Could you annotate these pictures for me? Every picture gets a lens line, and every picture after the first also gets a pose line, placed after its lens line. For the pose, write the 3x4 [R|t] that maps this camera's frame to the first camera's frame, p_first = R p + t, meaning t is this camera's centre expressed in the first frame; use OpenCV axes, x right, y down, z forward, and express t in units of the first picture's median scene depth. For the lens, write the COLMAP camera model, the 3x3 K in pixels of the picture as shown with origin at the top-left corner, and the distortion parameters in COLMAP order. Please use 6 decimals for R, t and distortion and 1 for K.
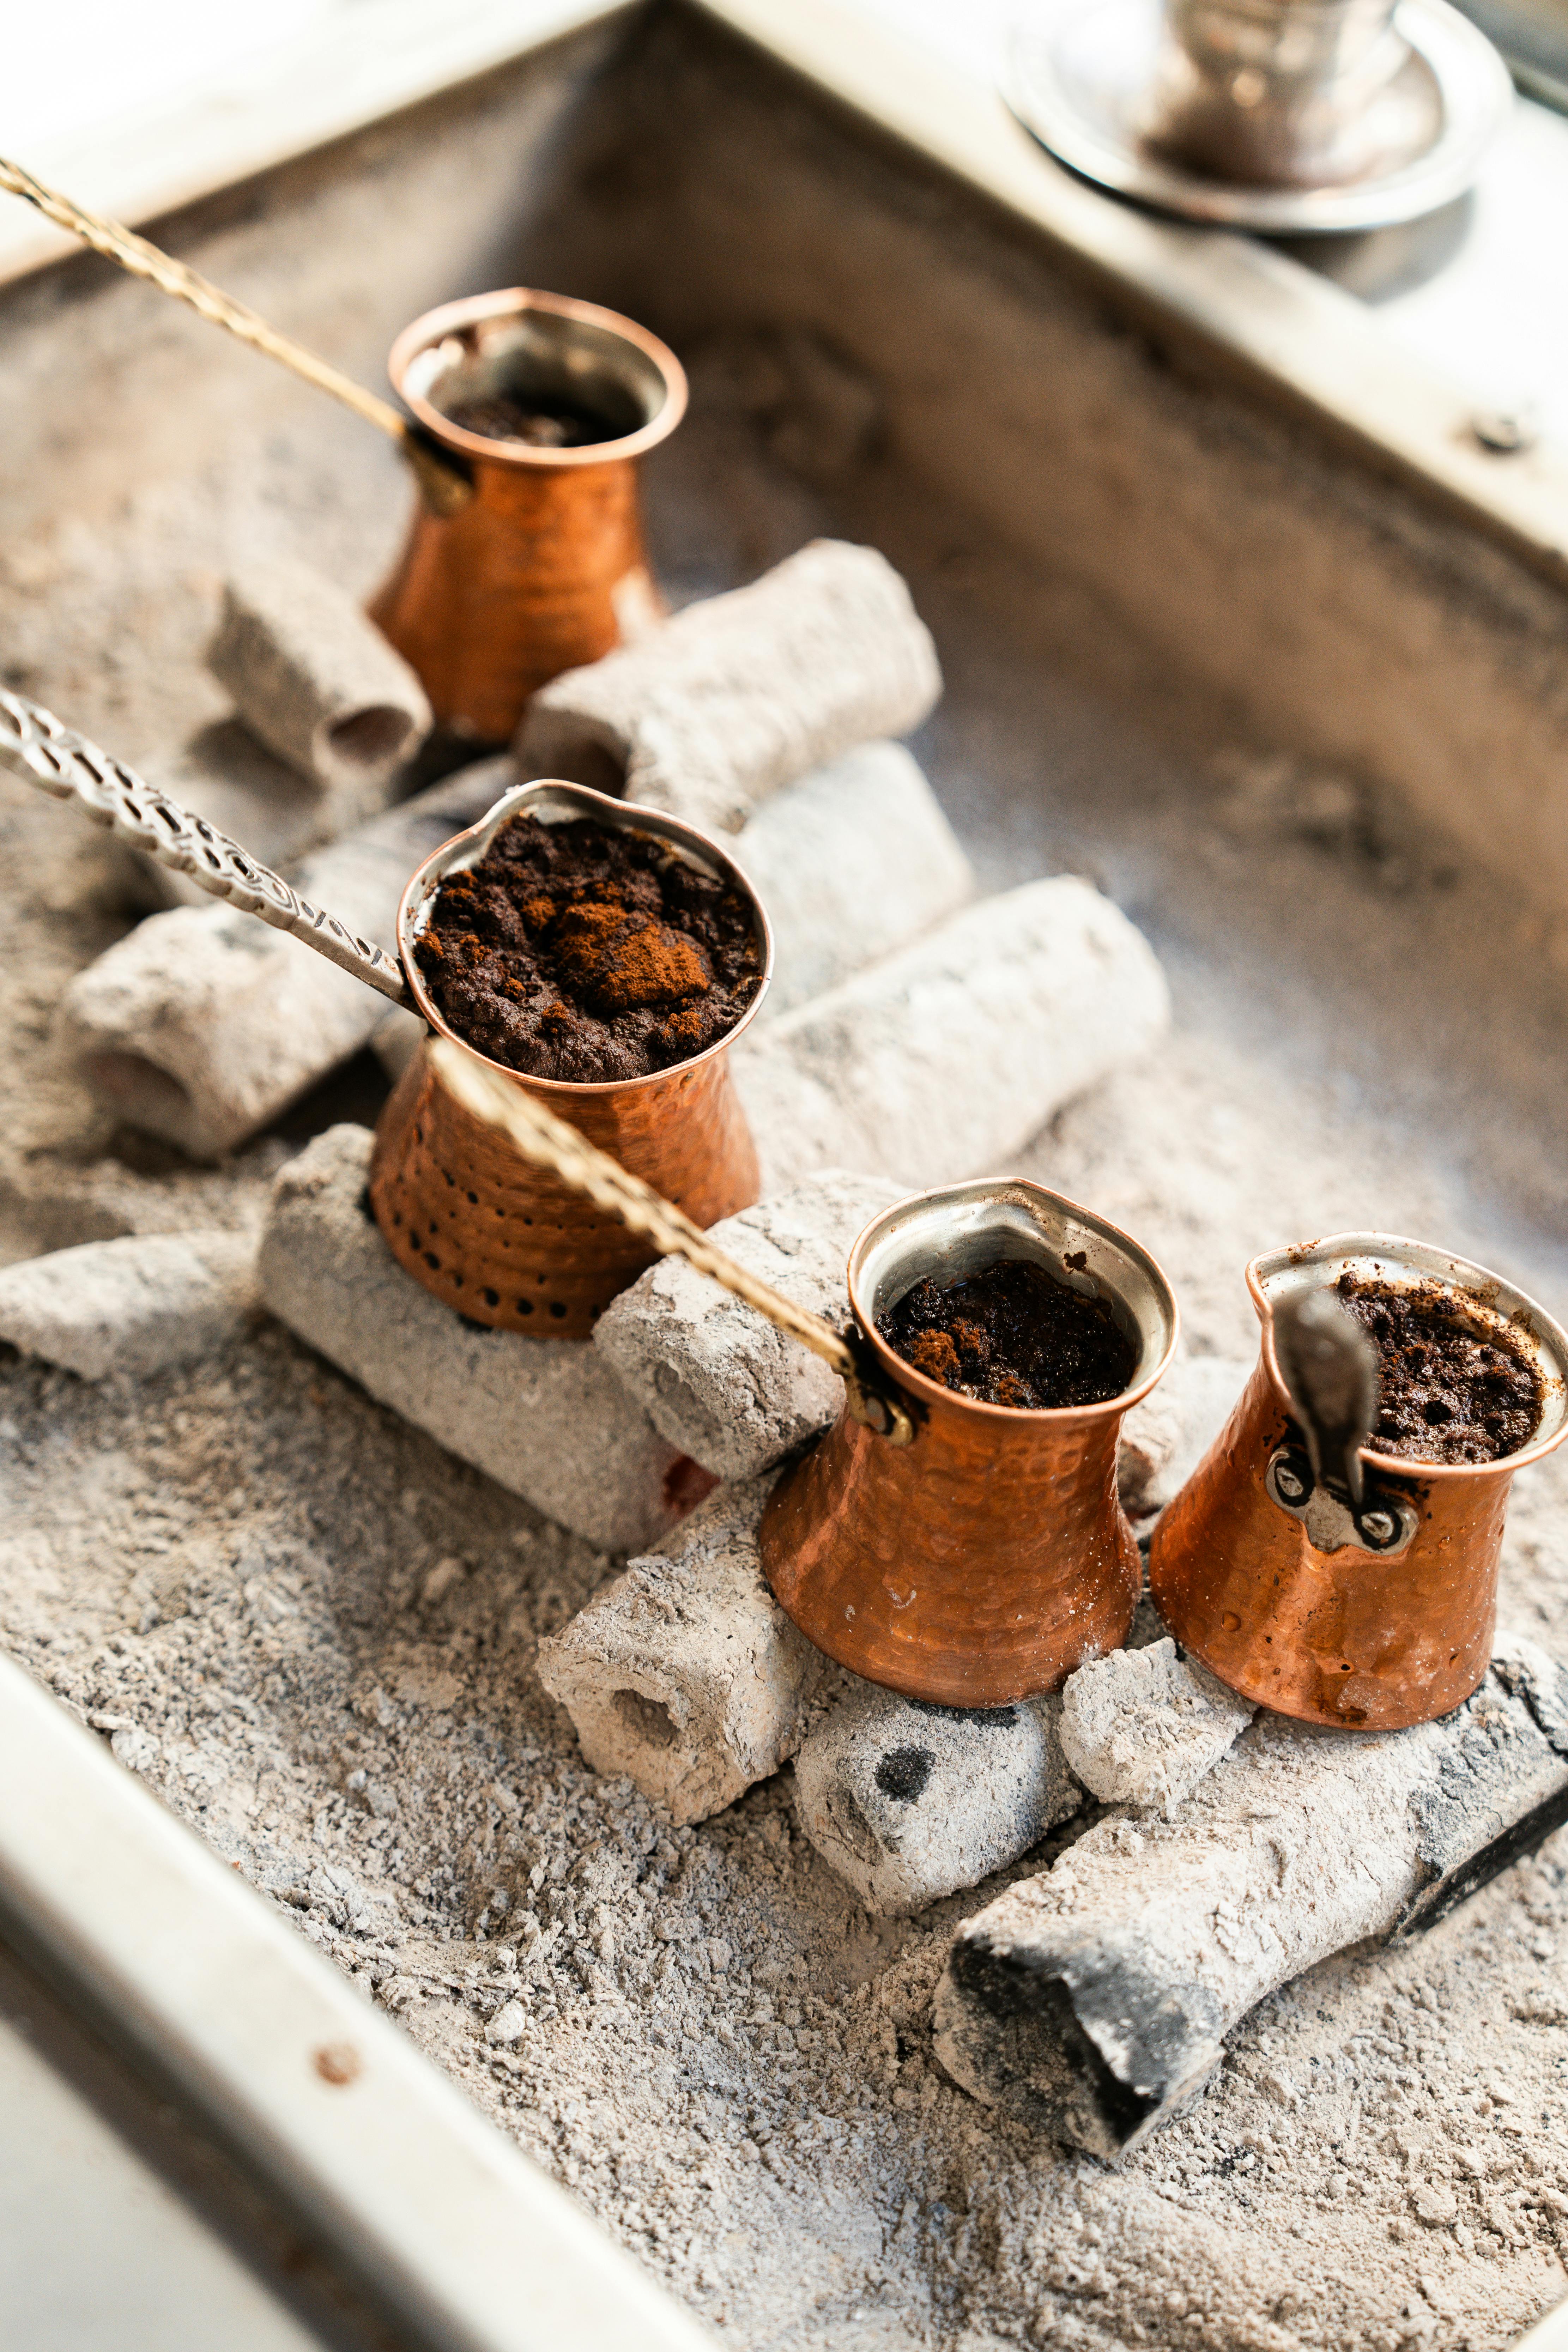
lens RADIAL K [[4783.7, 0, 782.1], [0, 4783.7, 1244.6], [0, 0, 1]] dist [0.240271, 0.329447]
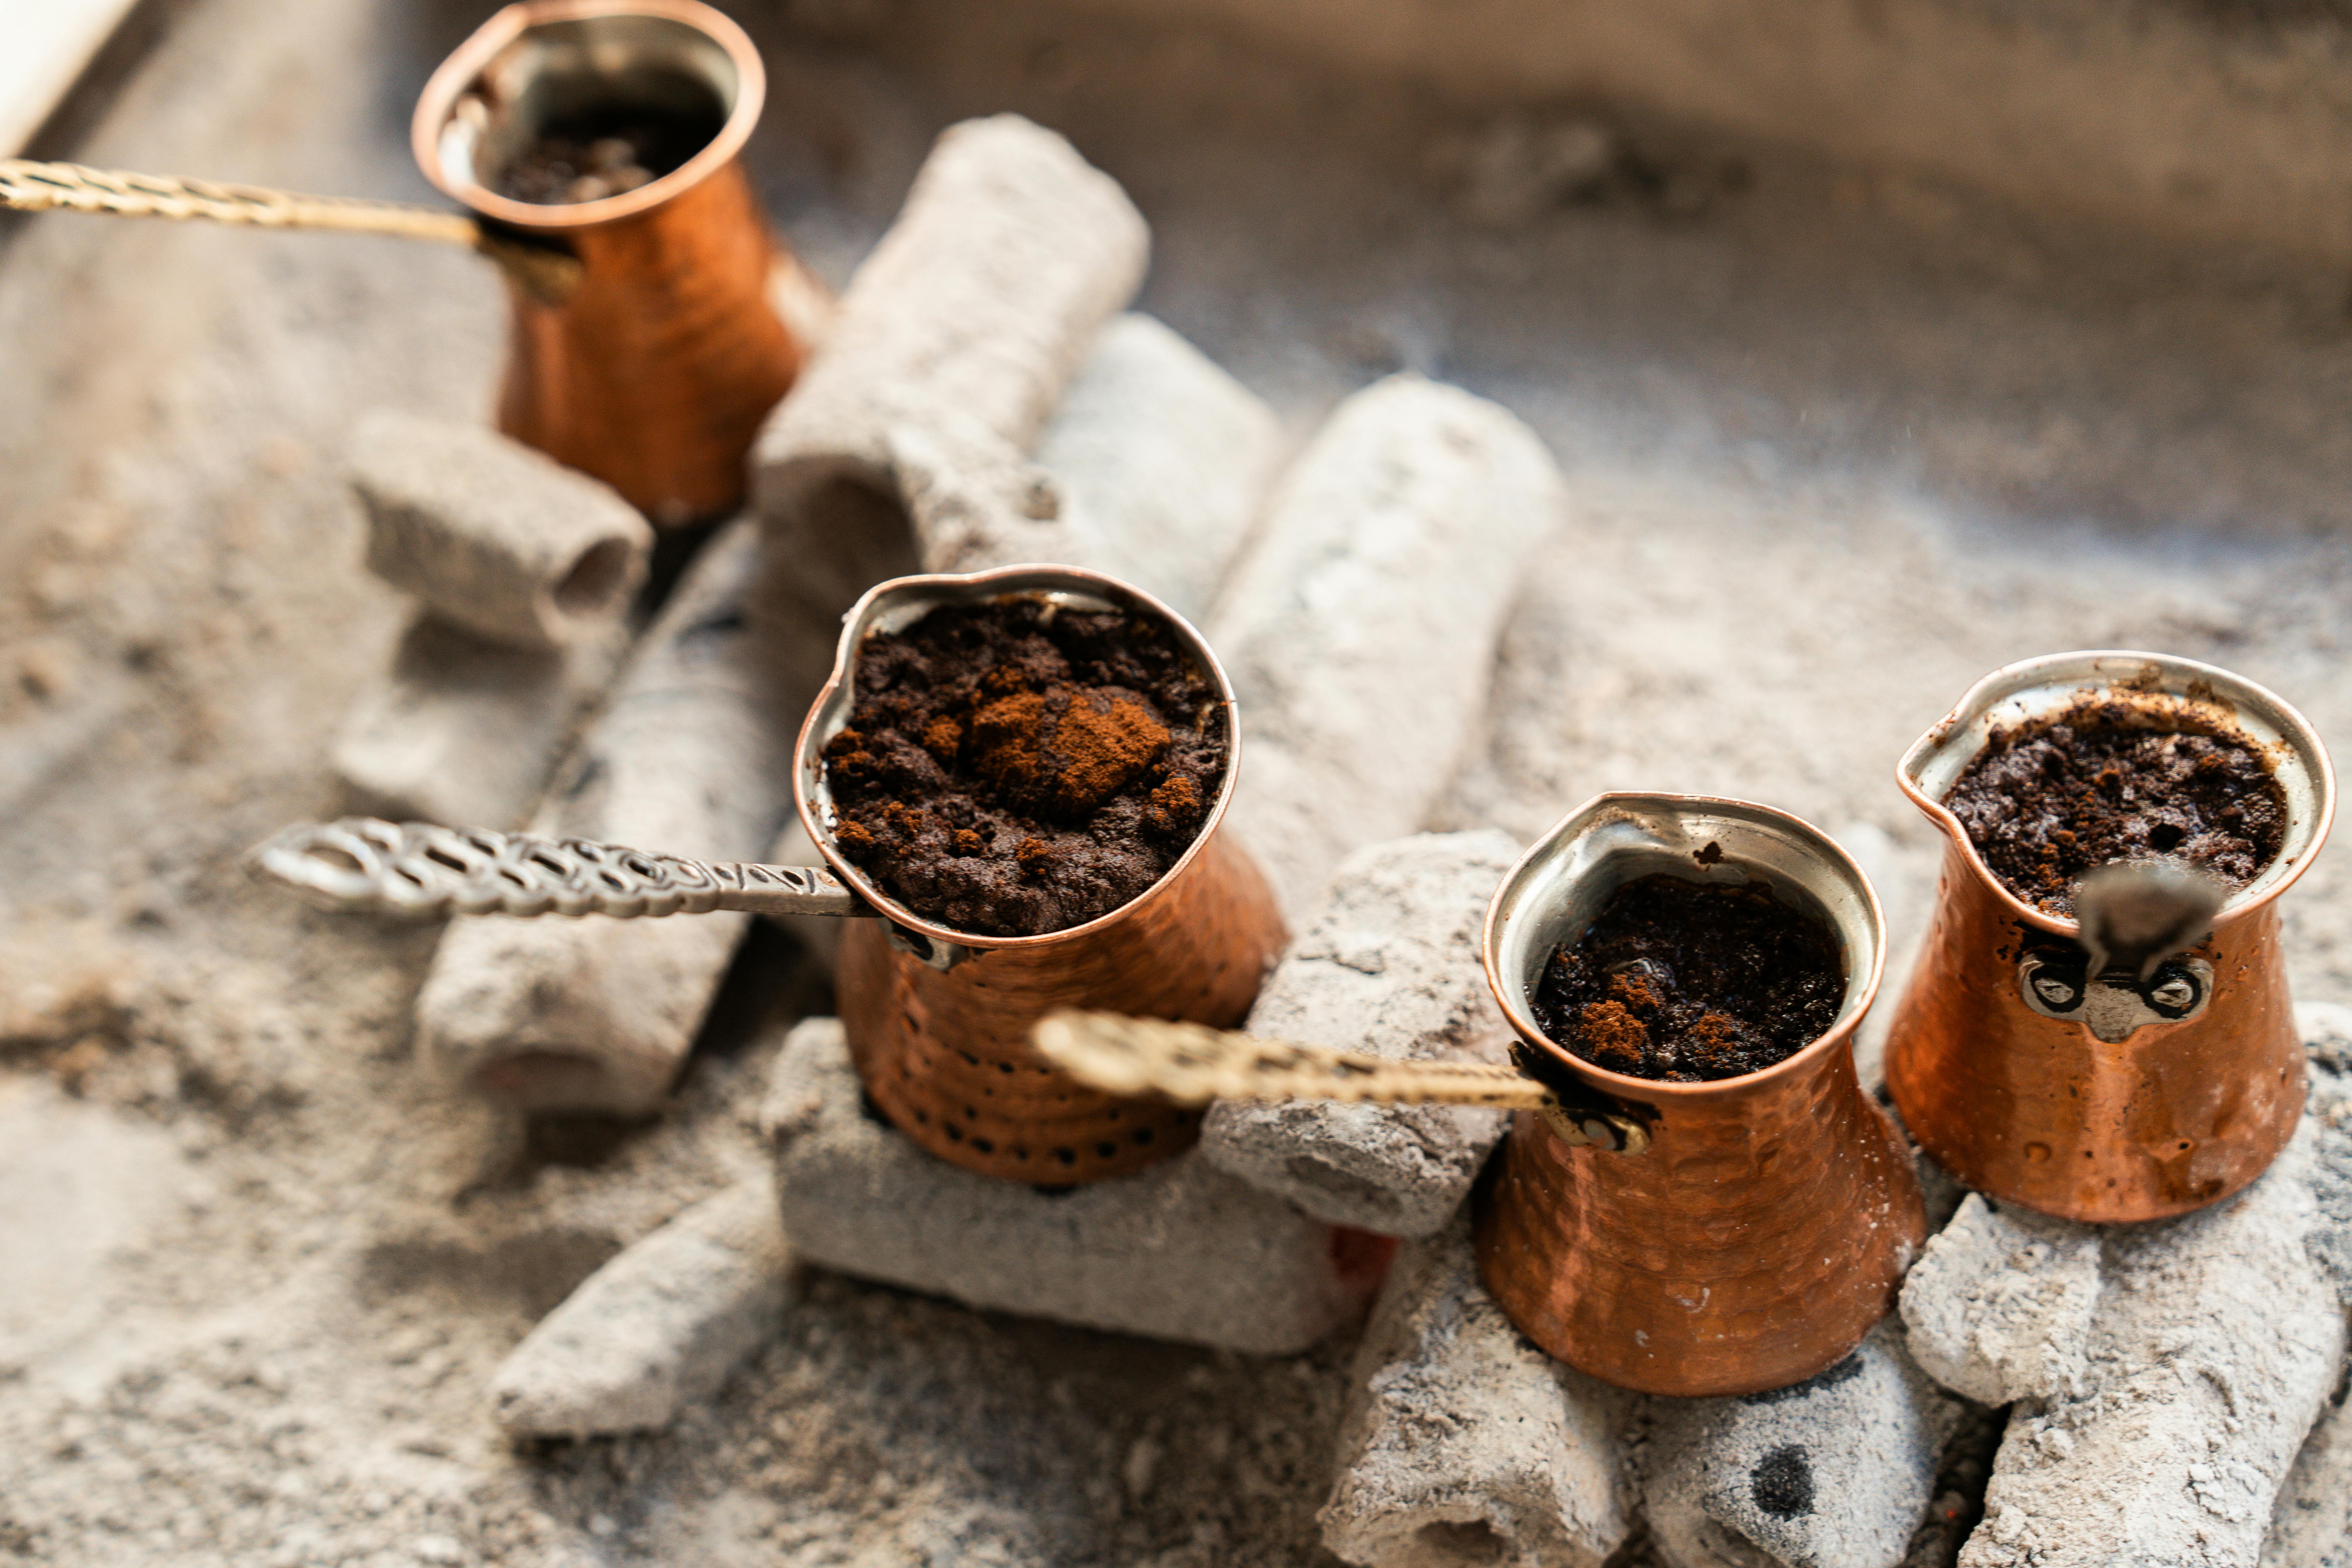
lens RADIAL K [[4783.5, 0, 1172.1], [0, 4783.5, 859.0], [0, 0, 1]] dist [0.240271, 0.329447]
pose [[0.902111, -0.427117, 0.061368, -0.074703], [0.419188, 0.901191, 0.110166, -0.125083], [-0.102358, -0.073658, 0.992017, 0.156858]]
